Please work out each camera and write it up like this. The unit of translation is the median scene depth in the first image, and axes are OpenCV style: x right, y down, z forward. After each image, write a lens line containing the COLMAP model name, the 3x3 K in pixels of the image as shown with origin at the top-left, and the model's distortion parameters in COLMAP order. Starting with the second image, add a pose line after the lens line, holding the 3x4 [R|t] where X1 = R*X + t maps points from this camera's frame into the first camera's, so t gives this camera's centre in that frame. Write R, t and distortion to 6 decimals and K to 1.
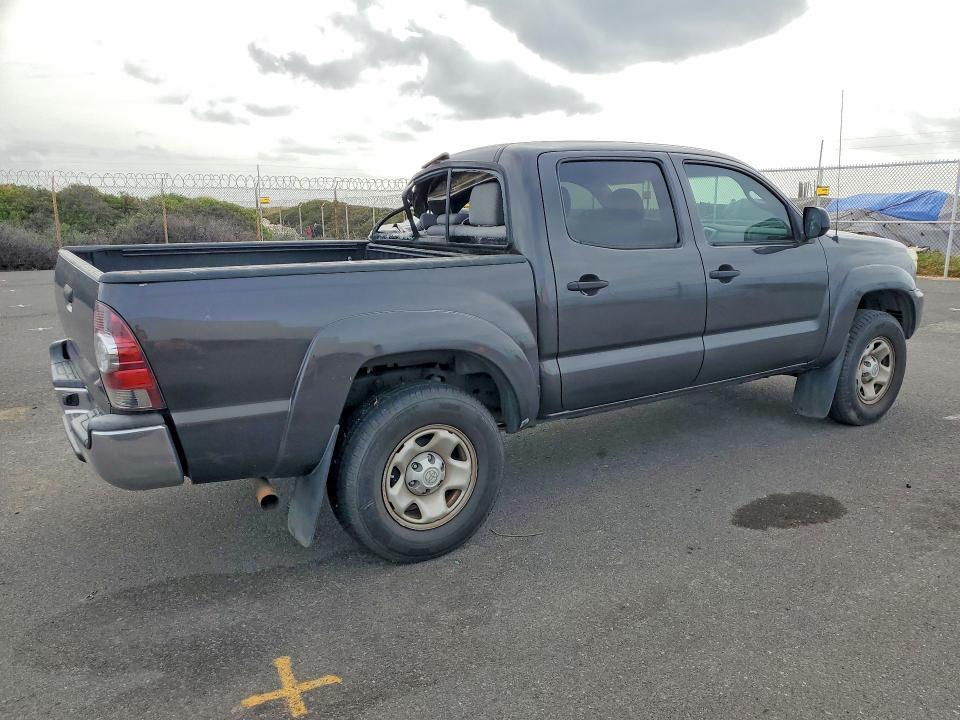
lens RADIAL K [[710.7, 0, 480.0], [0, 710.7, 360.0], [0, 0, 1]] dist [-0.003418, -0.002987]
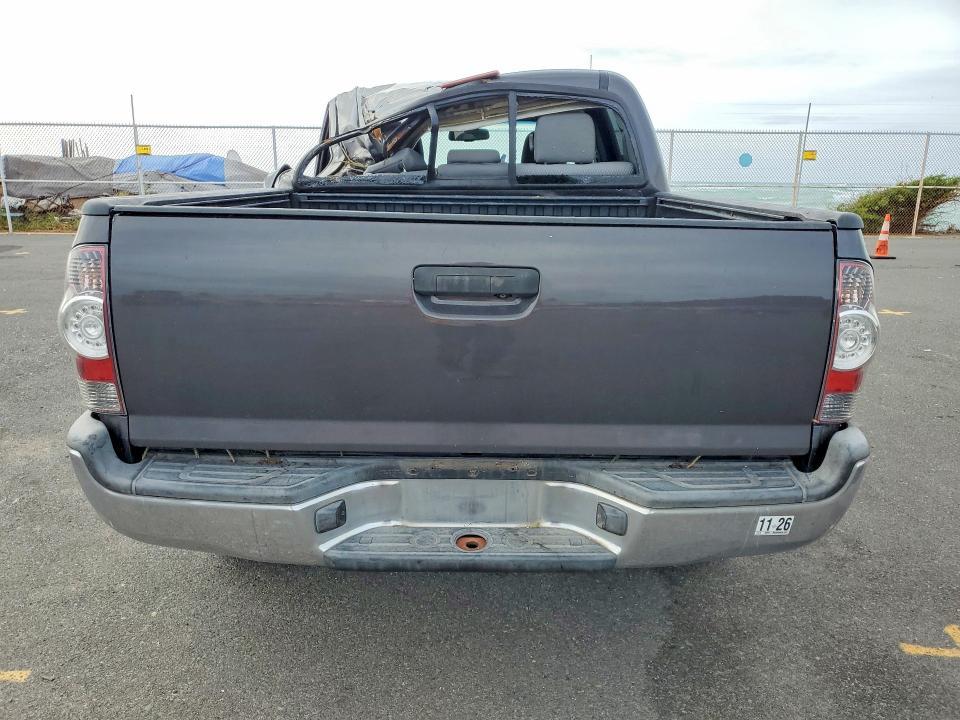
lens RADIAL K [[740.8, 0, 480.0], [0, 740.8, 360.0], [0, 0, 1]] dist [-0.002984, 0.002885]
pose [[0.575958, -0.196276, 0.793566, -0.698579], [0.165207, 0.978665, 0.122153, -0.070488], [-0.800611, 0.060748, 0.596097, 0.483248]]
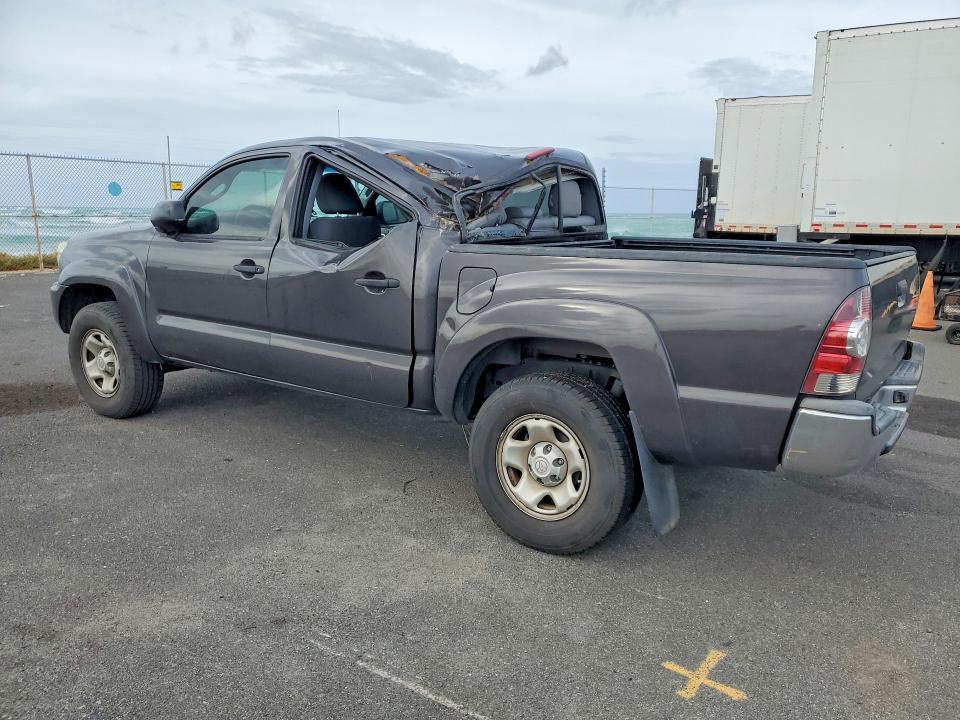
lens RADIAL K [[740.8, 0, 480.0], [0, 740.8, 360.0], [0, 0, 1]] dist [-0.002984, 0.002885]
pose [[-0.331337, -0.195878, 0.922956, -0.966983], [0.175949, 0.948225, 0.264406, -0.271318], [-0.926962, 0.250000, -0.279717, 1.327386]]
